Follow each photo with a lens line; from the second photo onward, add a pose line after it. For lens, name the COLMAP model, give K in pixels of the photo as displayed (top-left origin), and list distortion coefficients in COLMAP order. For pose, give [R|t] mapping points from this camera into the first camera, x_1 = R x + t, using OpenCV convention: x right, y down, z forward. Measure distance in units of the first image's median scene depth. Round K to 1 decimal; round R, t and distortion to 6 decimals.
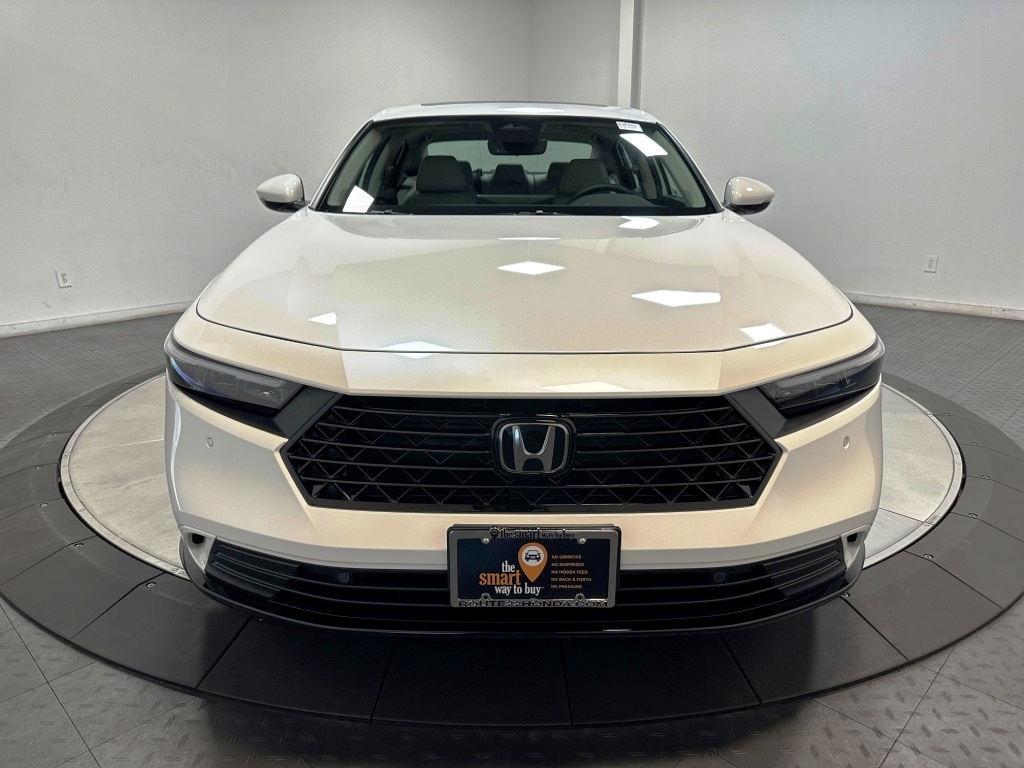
lens RADIAL K [[755.1, 0, 512.4], [0, 755.1, 388.0], [0, 0, 1]] dist [-0.004781, -0.014985]
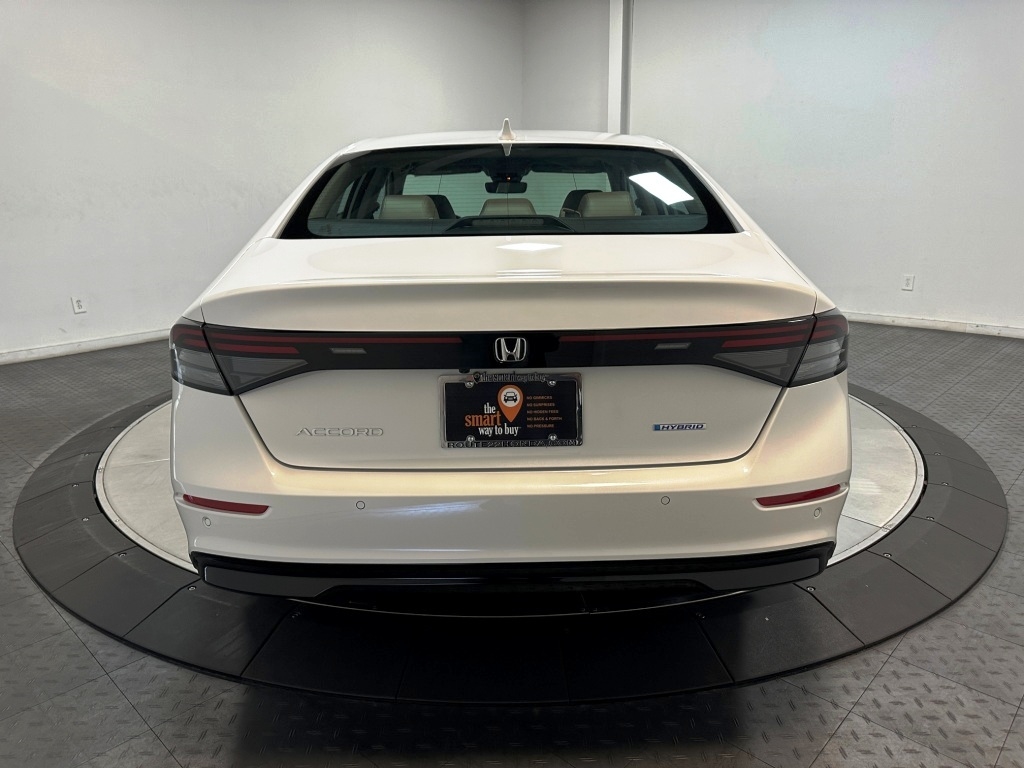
lens RADIAL K [[755.1, 0, 513.4], [0, 755.1, 389.0], [0, 0, 1]] dist [-0.004781, -0.014985]
pose [[0.999917, -0.010345, 0.007743, -0.010469], [0.010486, 0.999776, -0.018402, -0.009743], [-0.007551, 0.018482, 0.999801, -0.142033]]
